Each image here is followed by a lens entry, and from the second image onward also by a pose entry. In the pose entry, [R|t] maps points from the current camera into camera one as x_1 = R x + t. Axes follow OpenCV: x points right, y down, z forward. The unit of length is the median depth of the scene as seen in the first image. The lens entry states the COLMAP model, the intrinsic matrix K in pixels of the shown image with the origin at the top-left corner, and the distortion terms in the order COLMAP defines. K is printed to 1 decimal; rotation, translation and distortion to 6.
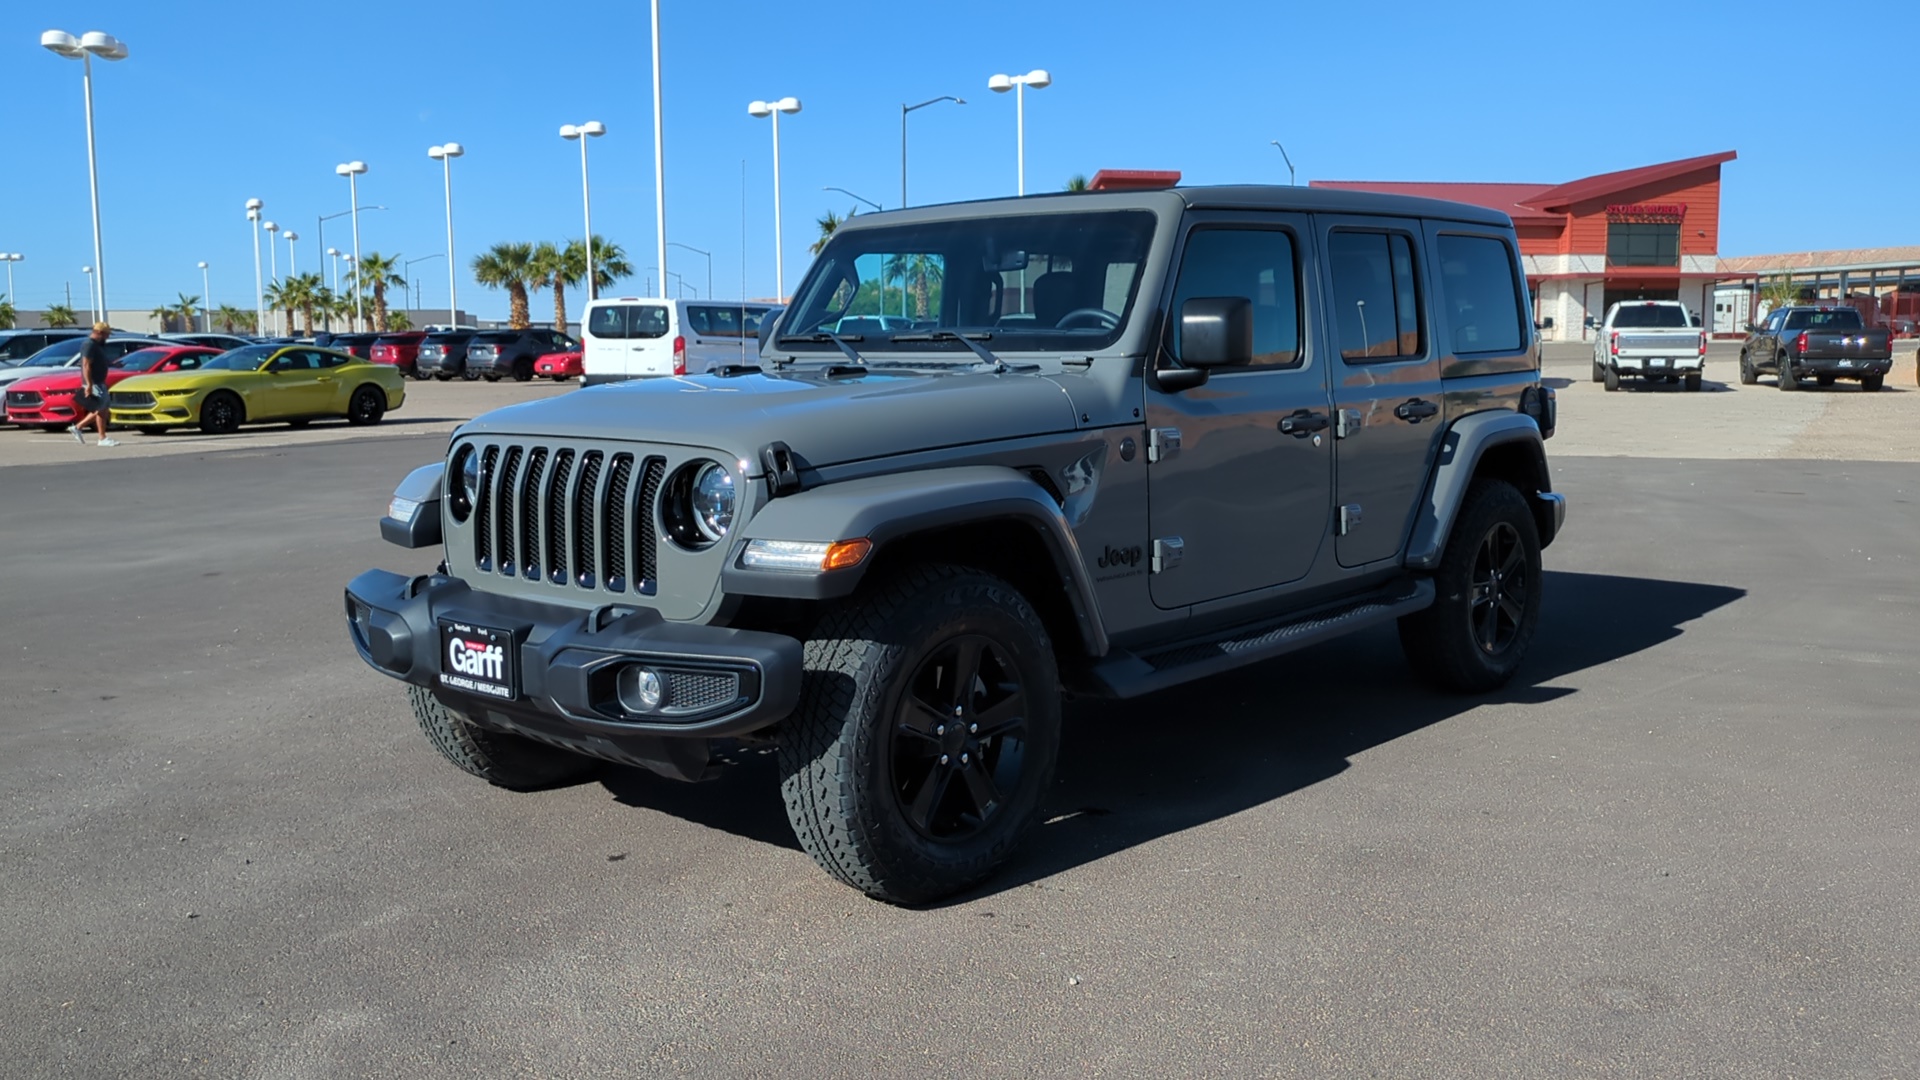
lens RADIAL K [[1654.2, 0, 988.9], [0, 1654.2, 525.1], [0, 0, 1]] dist [0.082930, -0.105266]
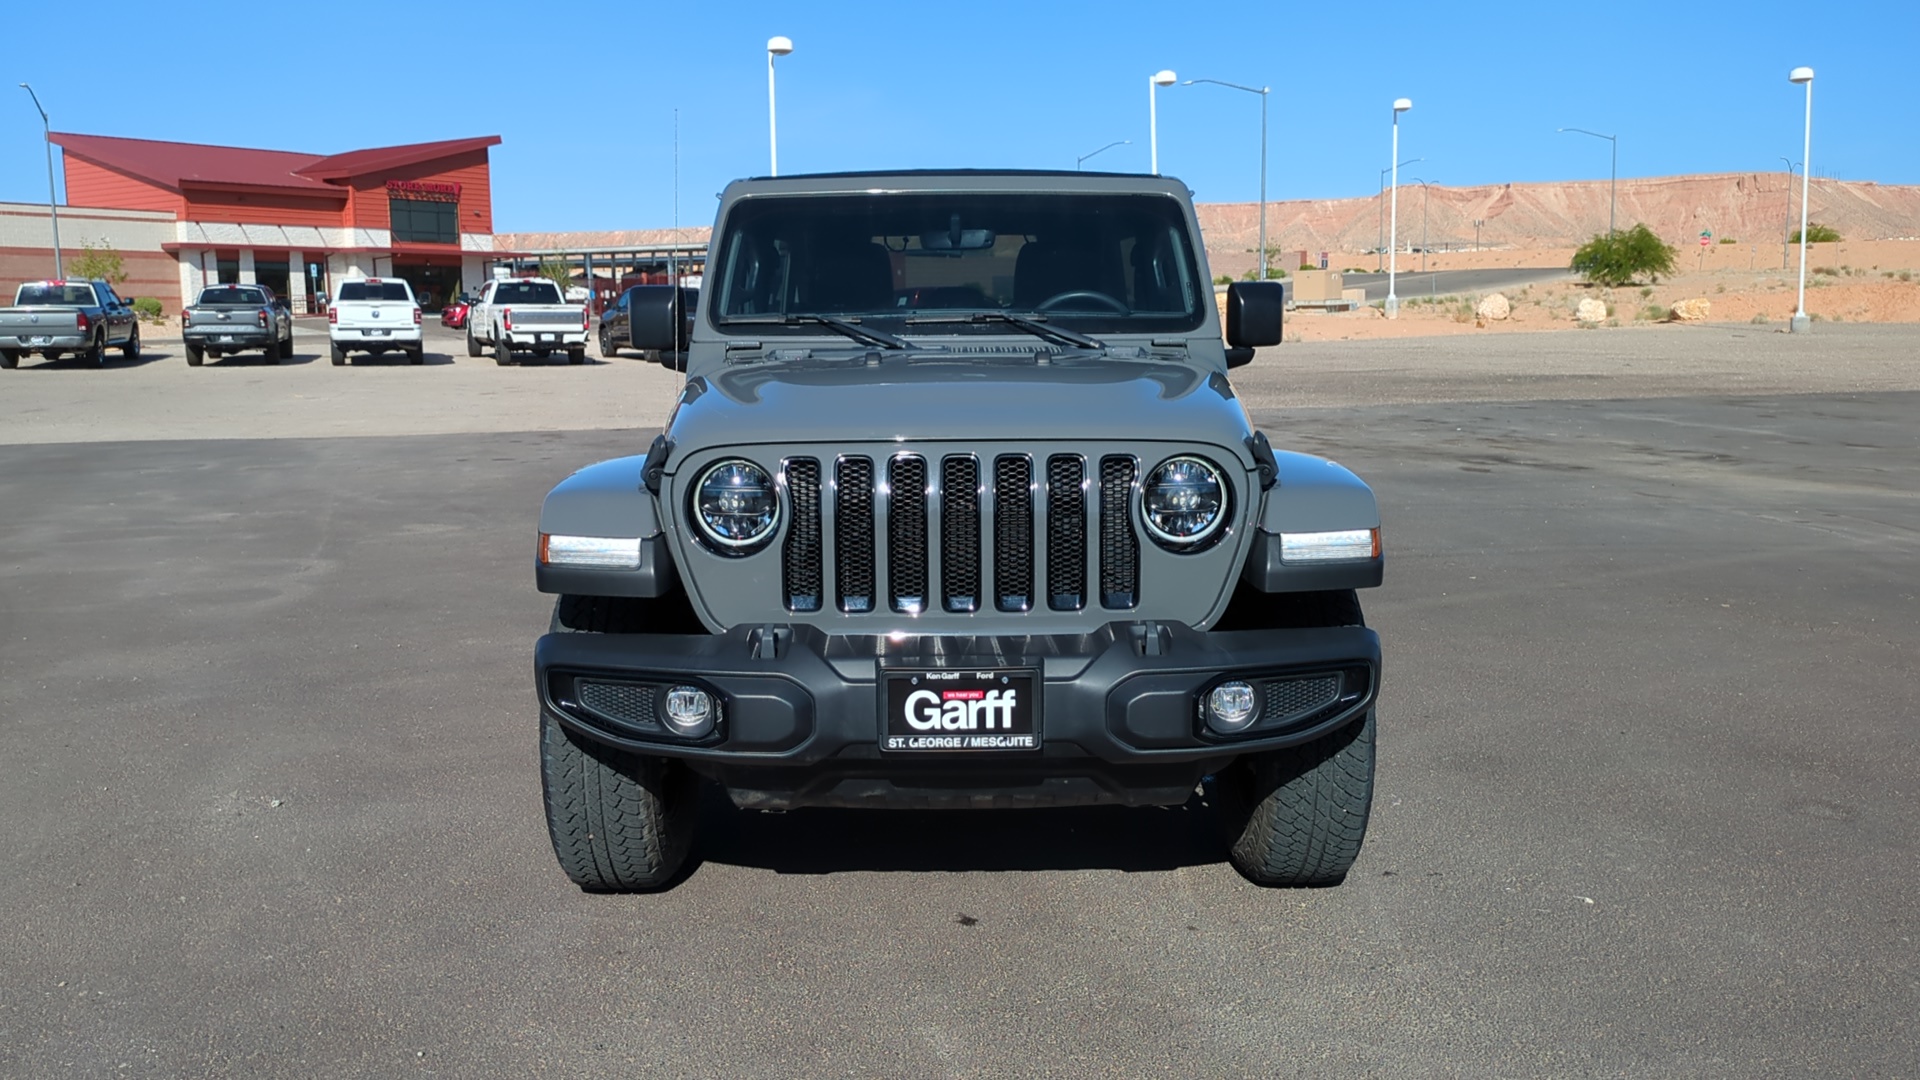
lens RADIAL K [[1654.2, 0, 960.4], [0, 1654.2, 518.7], [0, 0, 1]] dist [0.082930, -0.105266]
pose [[0.747028, -0.082892, 0.659604, -0.506041], [0.075204, 0.996364, 0.040041, -0.029227], [-0.660525, 0.019693, 0.750546, 0.222641]]
